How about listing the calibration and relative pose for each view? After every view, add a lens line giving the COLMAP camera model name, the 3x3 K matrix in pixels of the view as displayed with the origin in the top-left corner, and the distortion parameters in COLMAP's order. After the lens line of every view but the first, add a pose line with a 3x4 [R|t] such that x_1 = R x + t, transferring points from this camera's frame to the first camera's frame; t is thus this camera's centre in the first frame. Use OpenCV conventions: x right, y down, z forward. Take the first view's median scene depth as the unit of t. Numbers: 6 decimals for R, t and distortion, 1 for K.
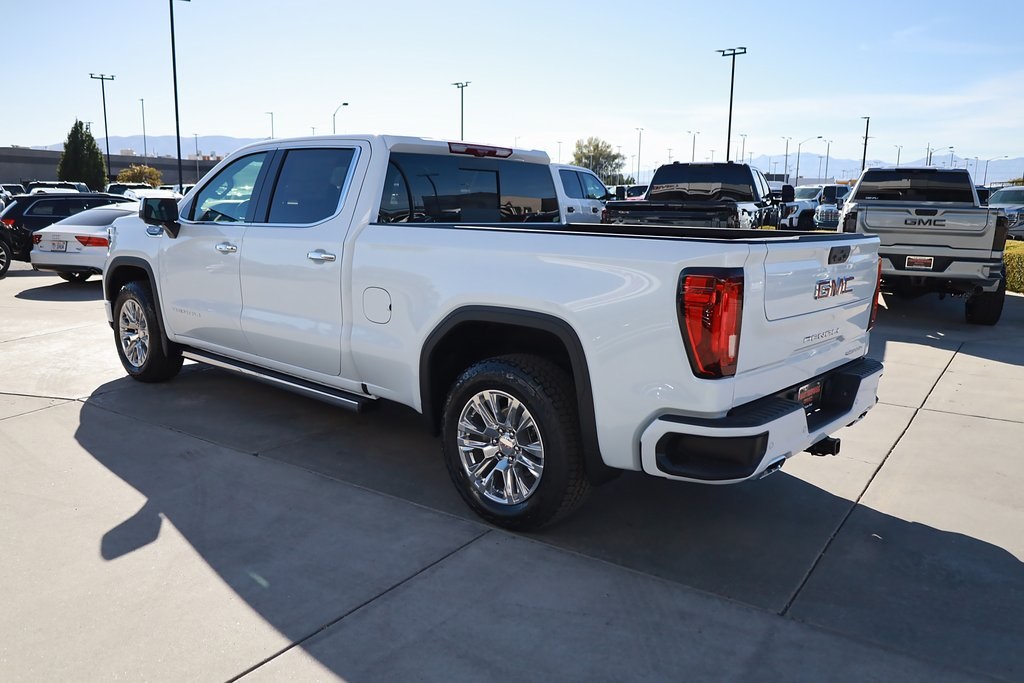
lens RADIAL K [[791.3, 0, 512.0], [0, 791.3, 341.5], [0, 0, 1]] dist [0.003463, 0.003939]
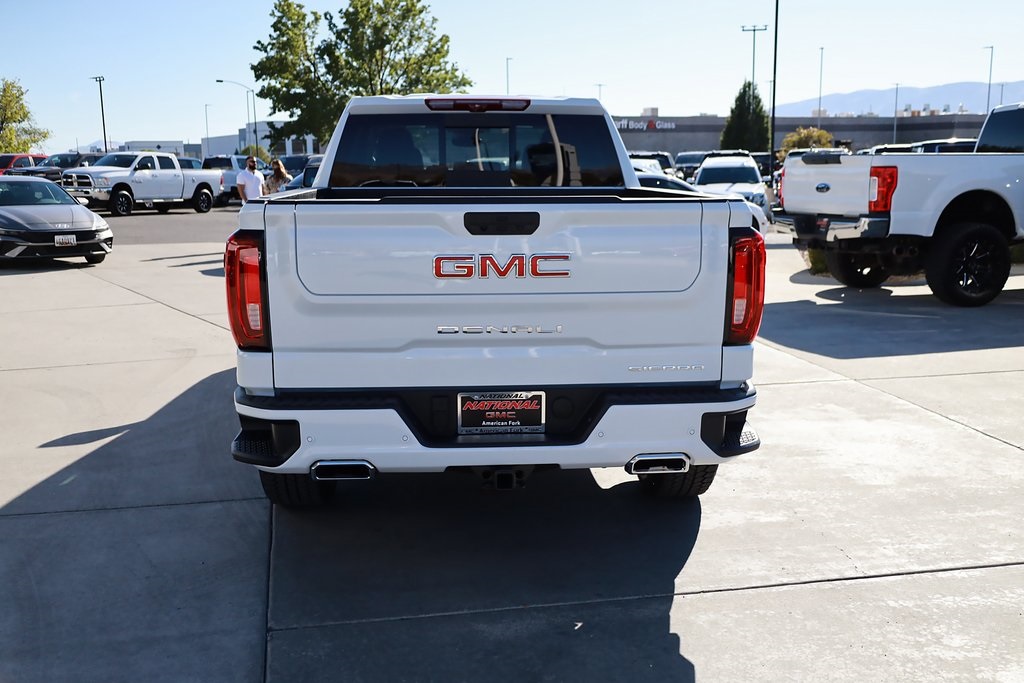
lens RADIAL K [[1023.1, 0, 512.0], [0, 1023.1, 341.5], [0, 0, 1]] dist [0.012309, 0.007550]
pose [[0.695974, 0.097842, -0.711370, 0.838479], [-0.105397, 0.993863, 0.033581, -0.023006], [0.710290, 0.051605, 0.702015, 0.247417]]
